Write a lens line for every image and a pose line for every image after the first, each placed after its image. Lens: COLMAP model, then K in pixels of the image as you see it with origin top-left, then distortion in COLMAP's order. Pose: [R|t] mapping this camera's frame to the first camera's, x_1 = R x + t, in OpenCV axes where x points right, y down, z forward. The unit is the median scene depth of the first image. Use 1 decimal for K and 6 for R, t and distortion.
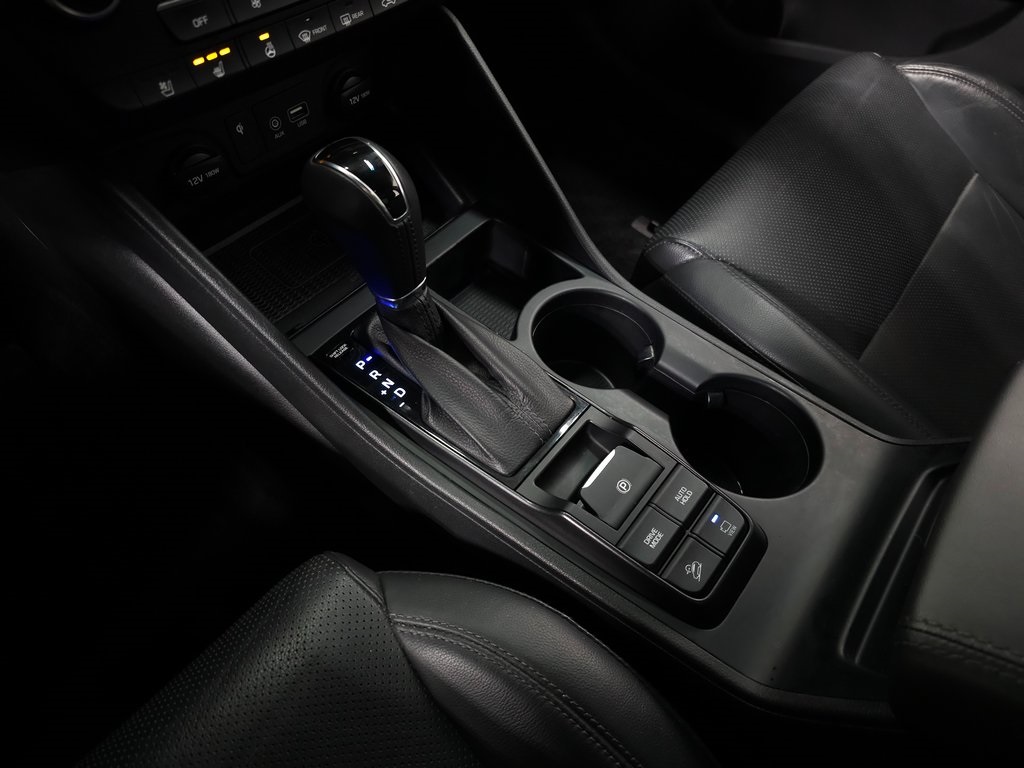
lens RADIAL K [[693.2, 0, 507.8], [0, 693.2, 384.9], [0, 0, 1]] dist [0.065182, -0.055808]
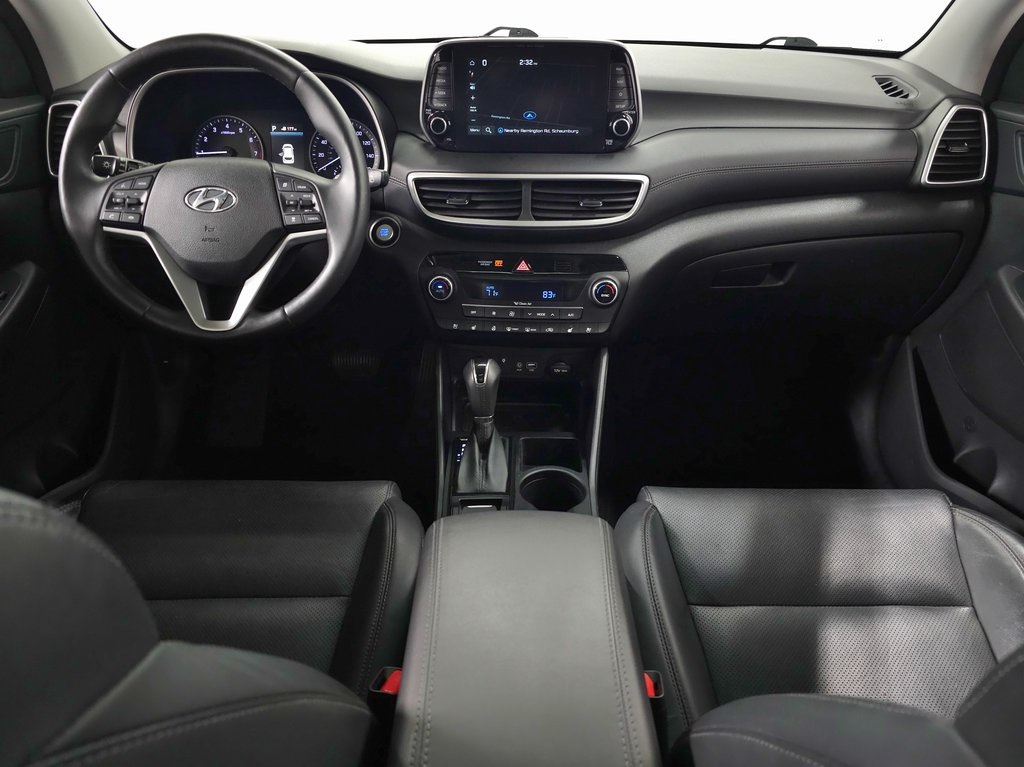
lens RADIAL K [[691.1, 0, 512.0], [0, 691.1, 386.1], [0, 0, 1]] dist [0.050503, -0.057695]
pose [[0.628428, 0.297601, -0.718687, 1.657942], [-0.607560, 0.764737, -0.214587, 0.241150], [0.485745, 0.571499, 0.661393, -0.632976]]
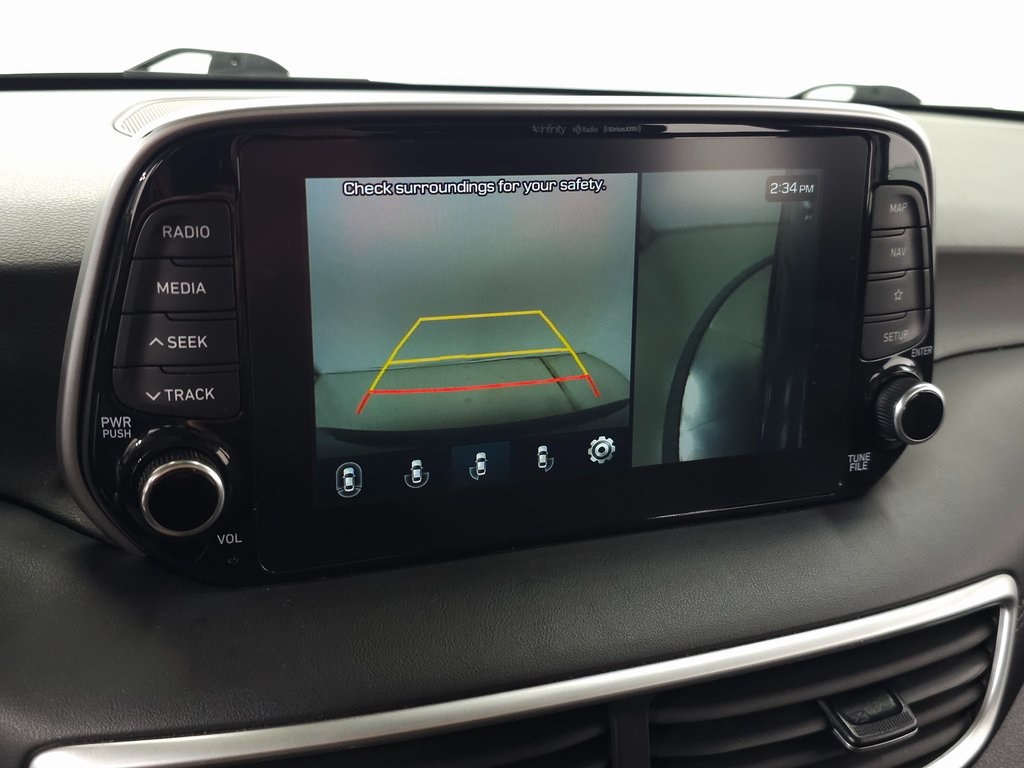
lens RADIAL K [[1063.1, 0, 505.5], [0, 1063.1, 369.8], [0, 0, 1]] dist [0.012012, -0.002773]
pose [[0.883377, 0.084552, -0.460972, -0.011382], [-0.357164, 0.758301, -0.545357, -0.574194], [0.303445, 0.646398, 0.700065, -0.172555]]
